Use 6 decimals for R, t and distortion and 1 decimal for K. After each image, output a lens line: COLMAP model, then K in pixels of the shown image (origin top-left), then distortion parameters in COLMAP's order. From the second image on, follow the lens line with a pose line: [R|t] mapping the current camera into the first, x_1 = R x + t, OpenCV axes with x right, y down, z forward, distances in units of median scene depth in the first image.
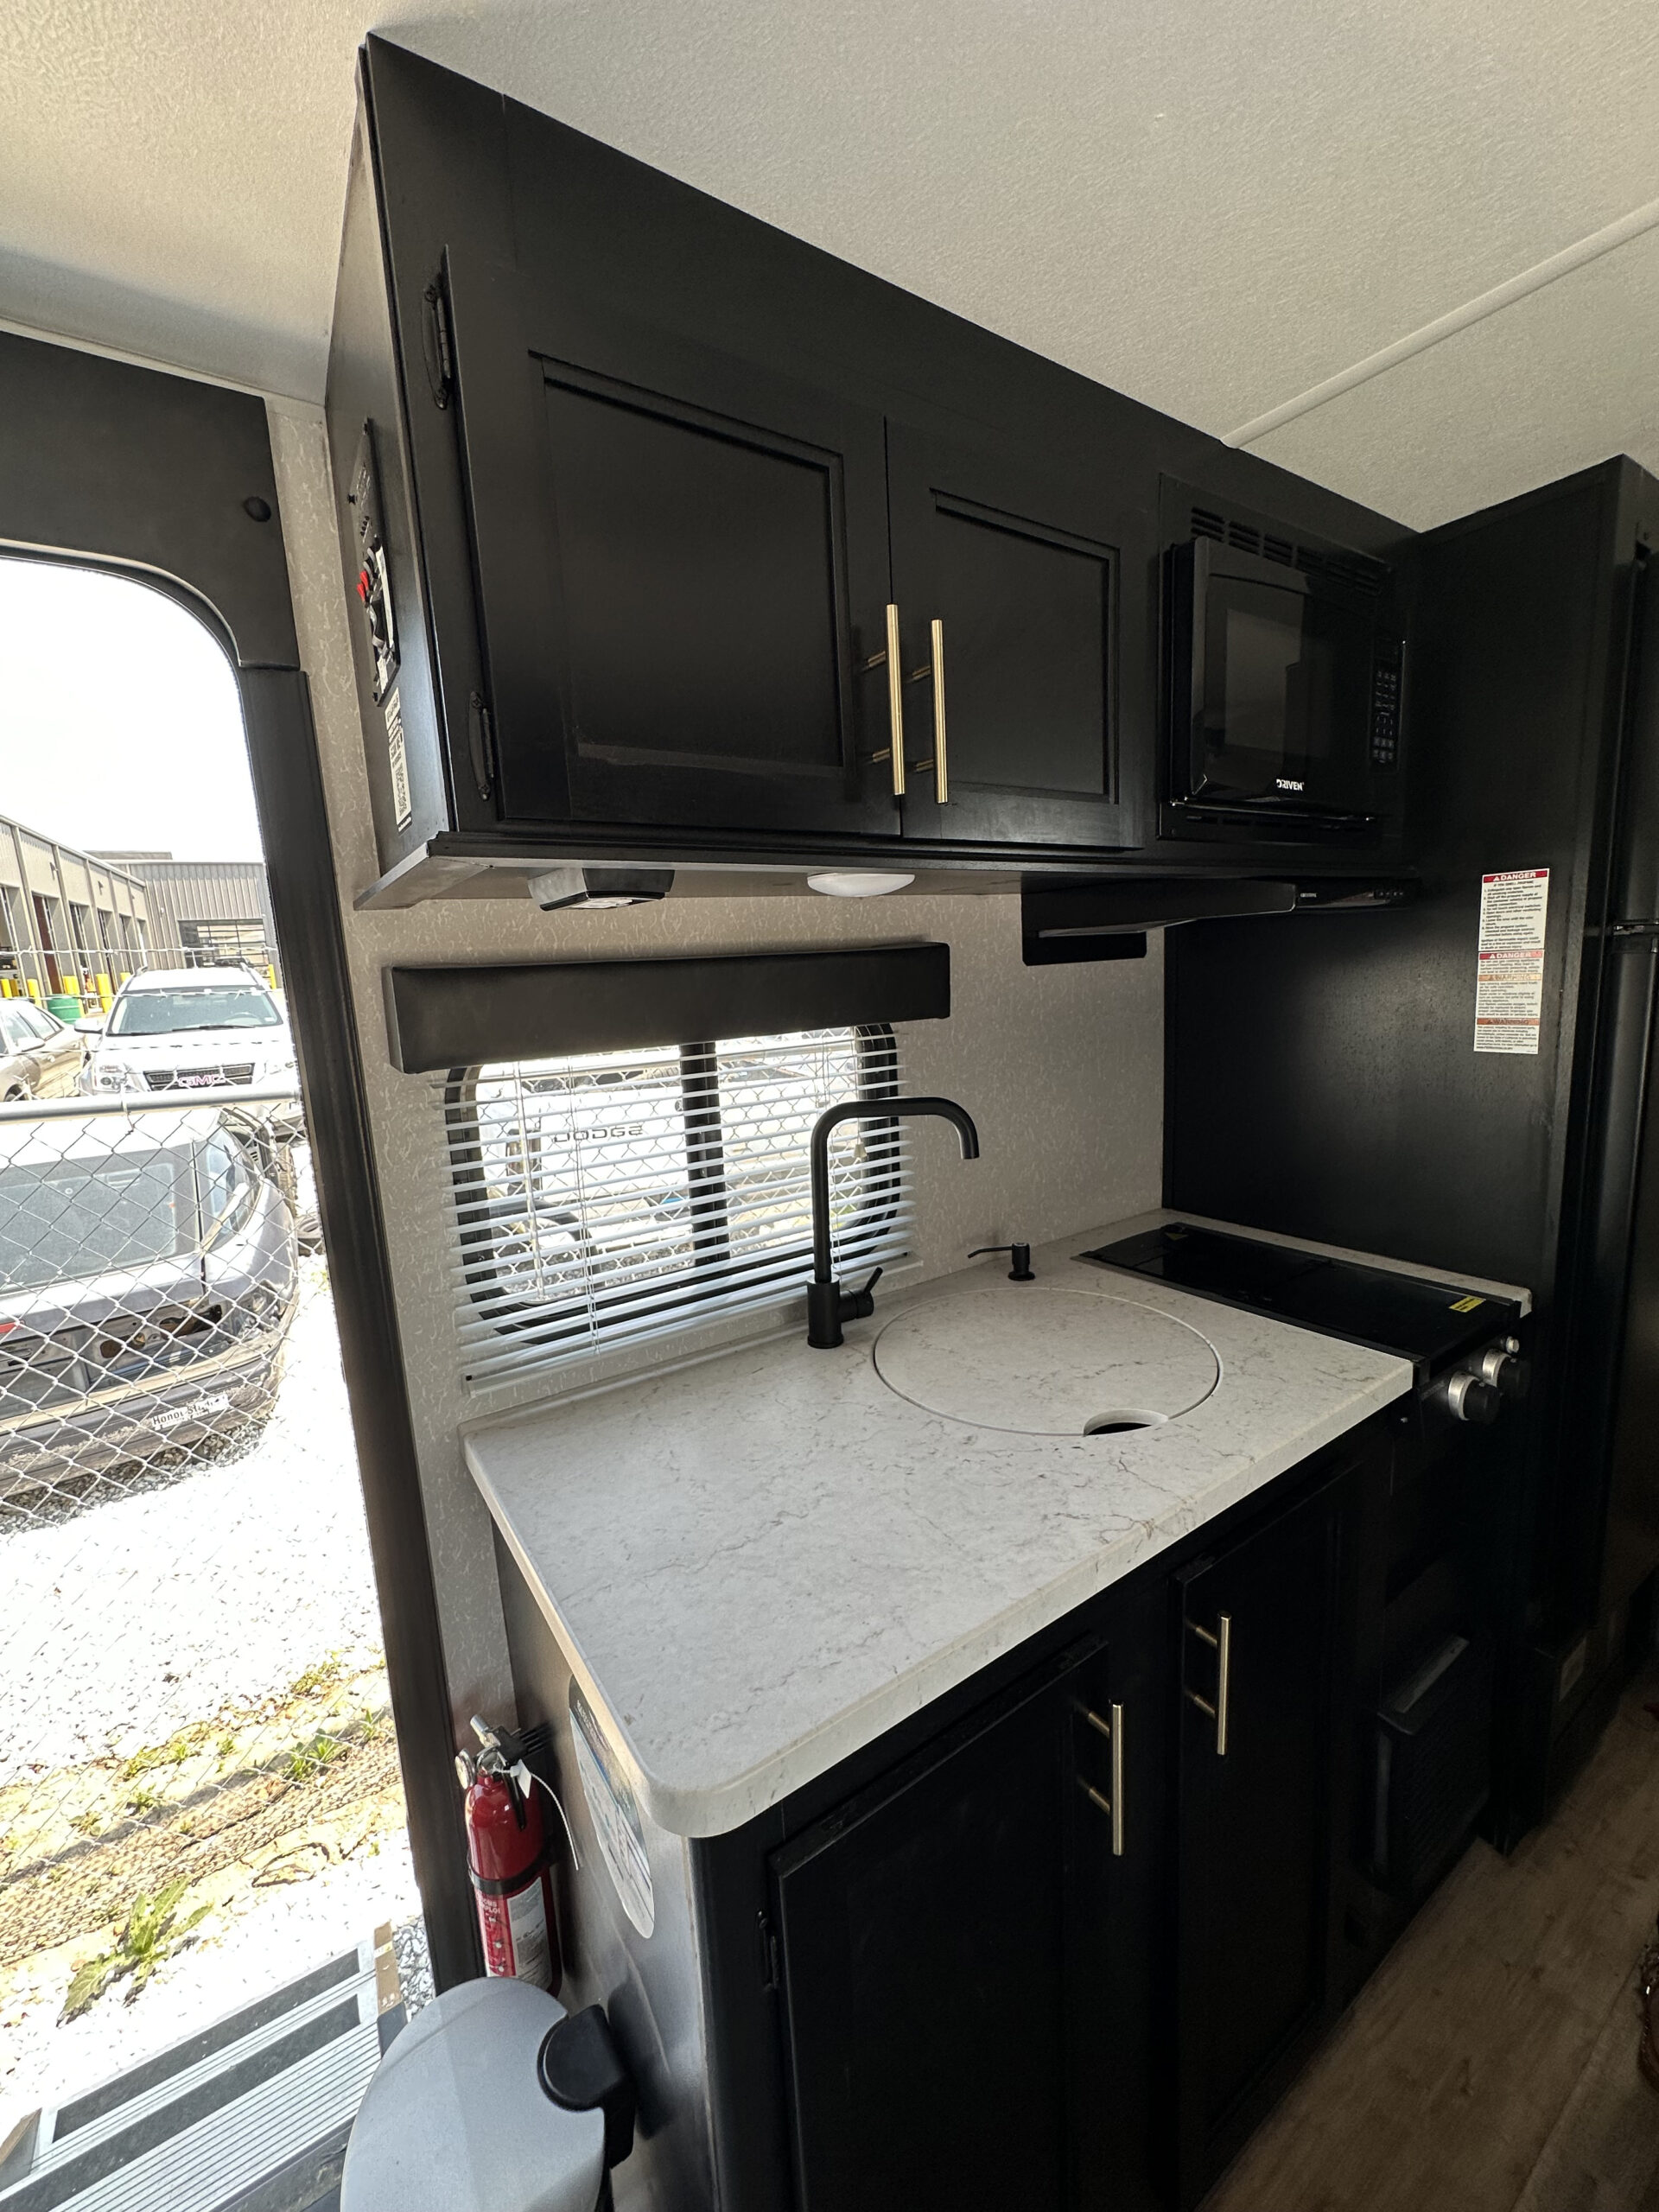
lens RADIAL K [[887.1, 0, 829.4], [0, 887.1, 1103.7], [0, 0, 1]] dist [-0.000864, 0.000216]
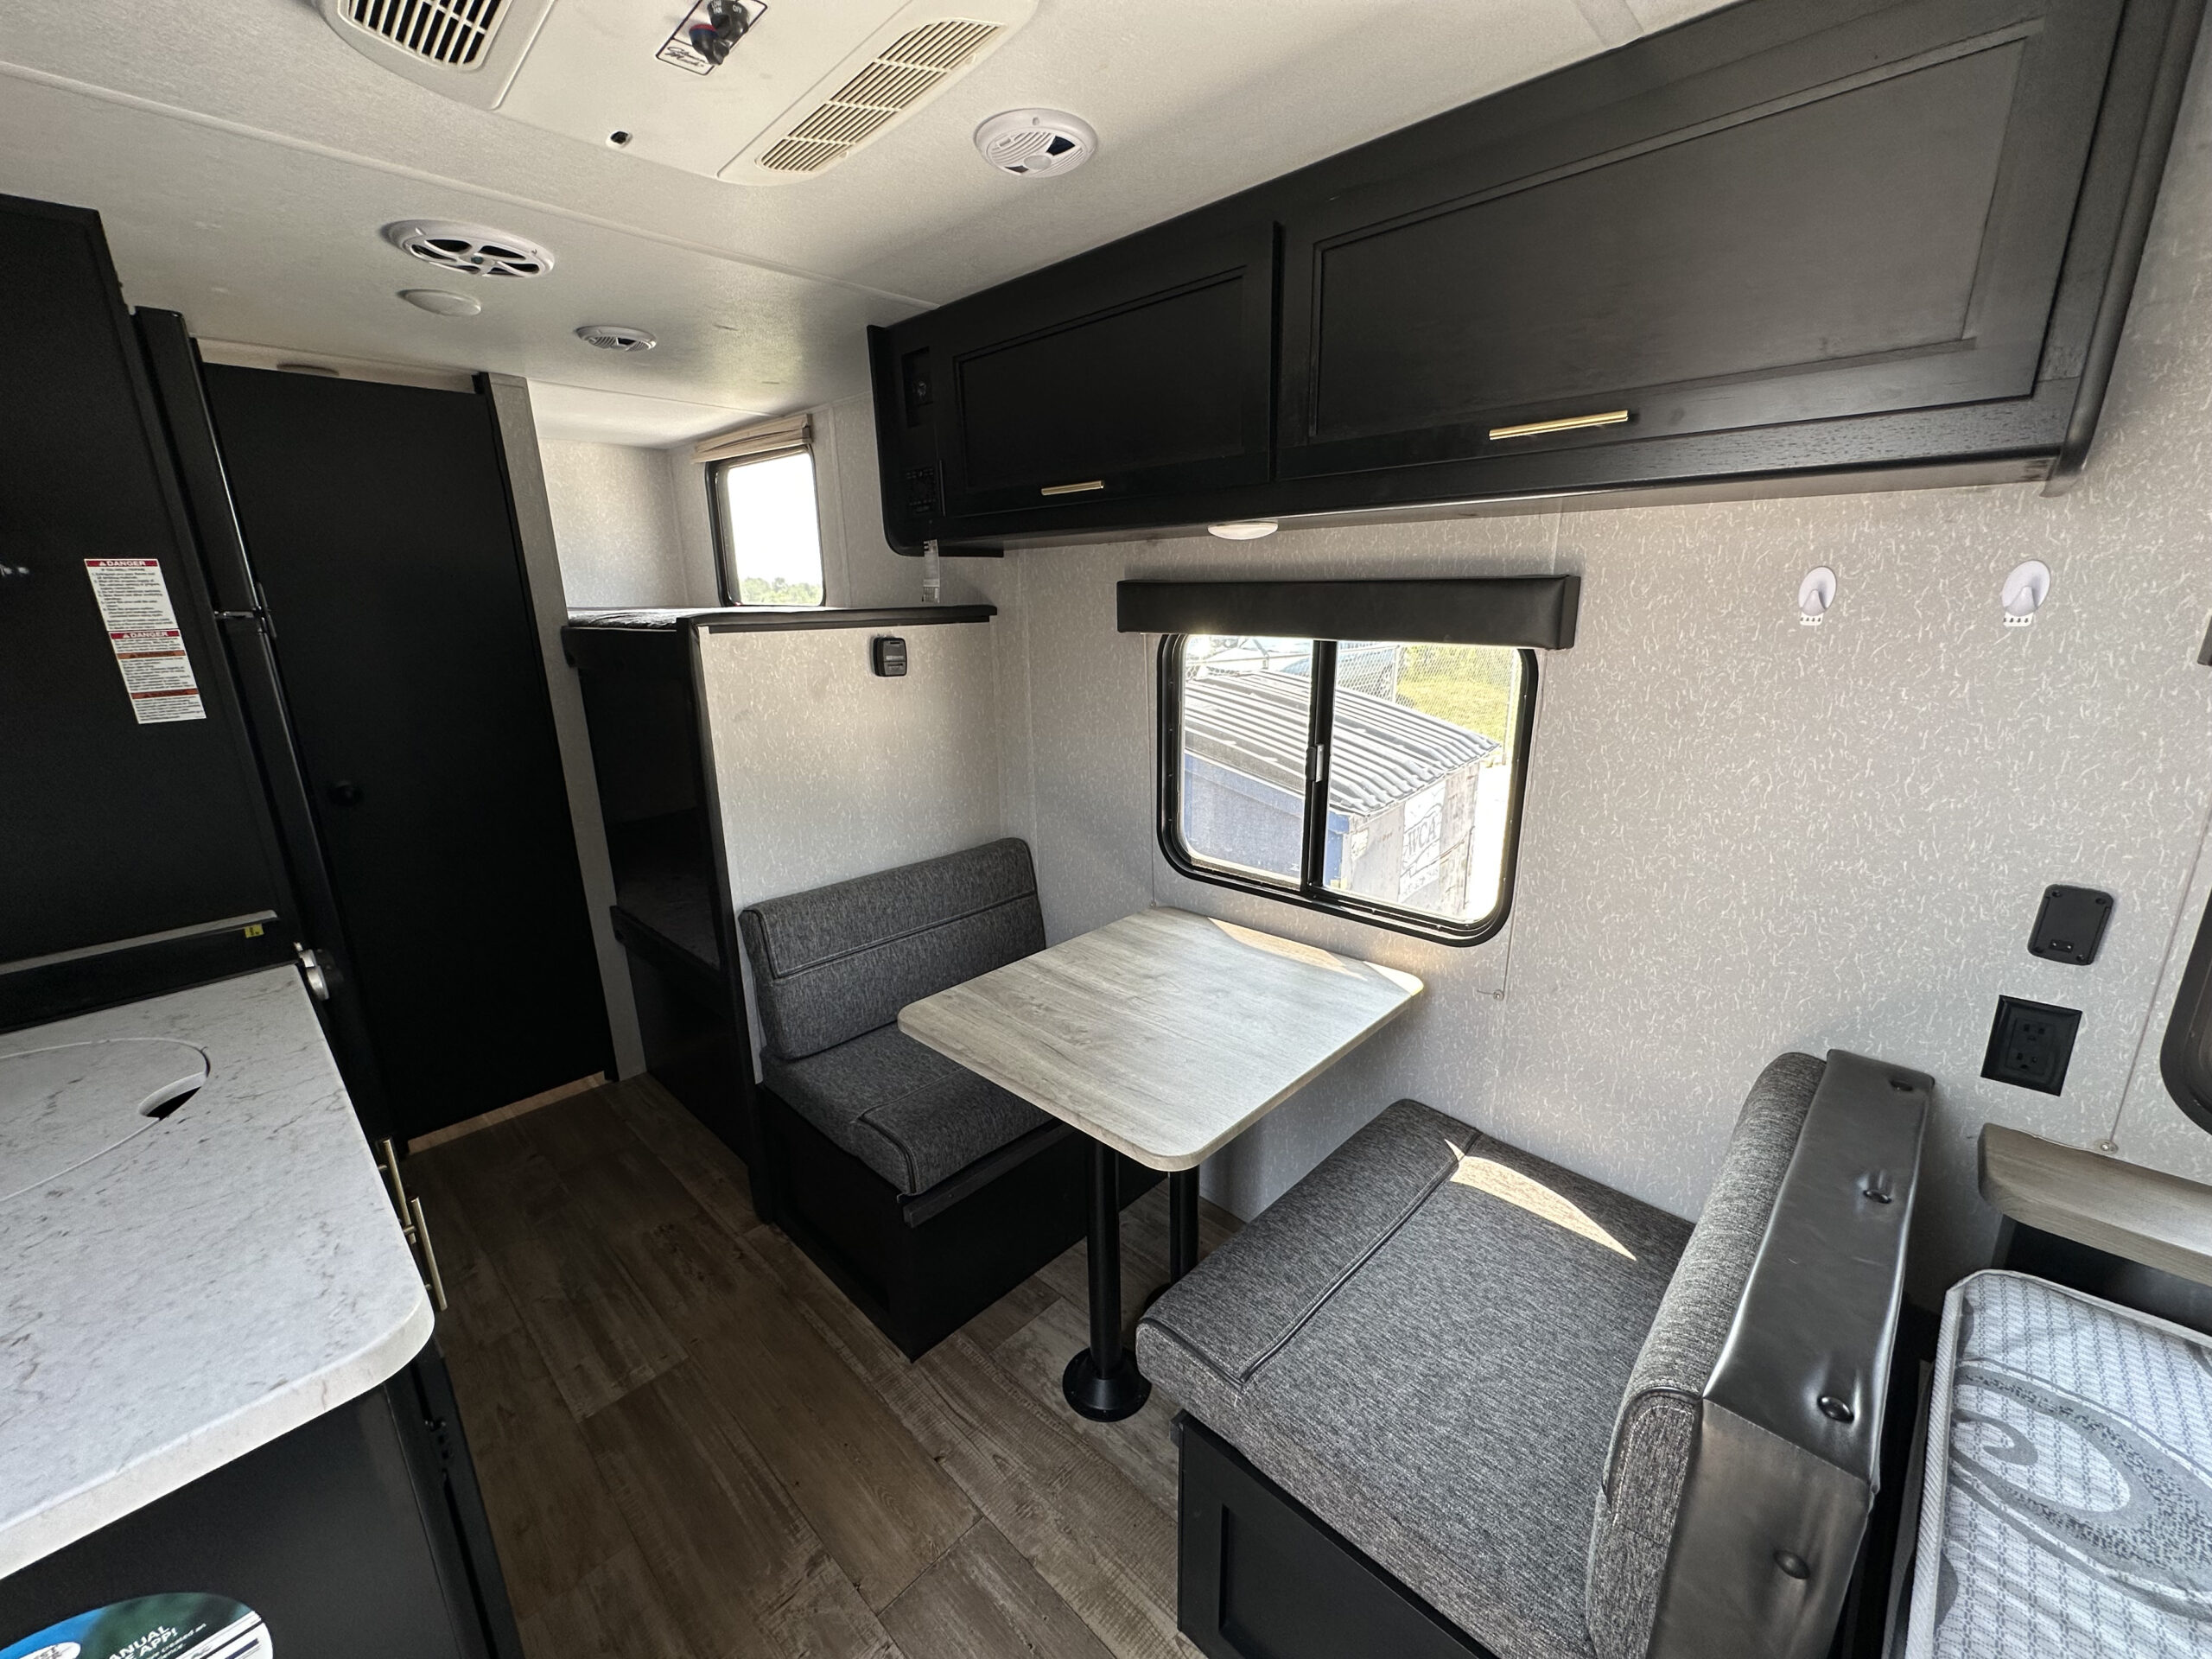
lens RADIAL K [[887.1, 0, 1104.6], [0, 887.1, 830.0], [0, 0, 1]] dist [-0.000864, 0.000216]
pose [[-0.208164, -0.205491, 0.956264, -0.600626], [0.186084, 0.951504, 0.244976, 0.019048], [-0.960230, 0.228940, -0.159830, 0.067589]]
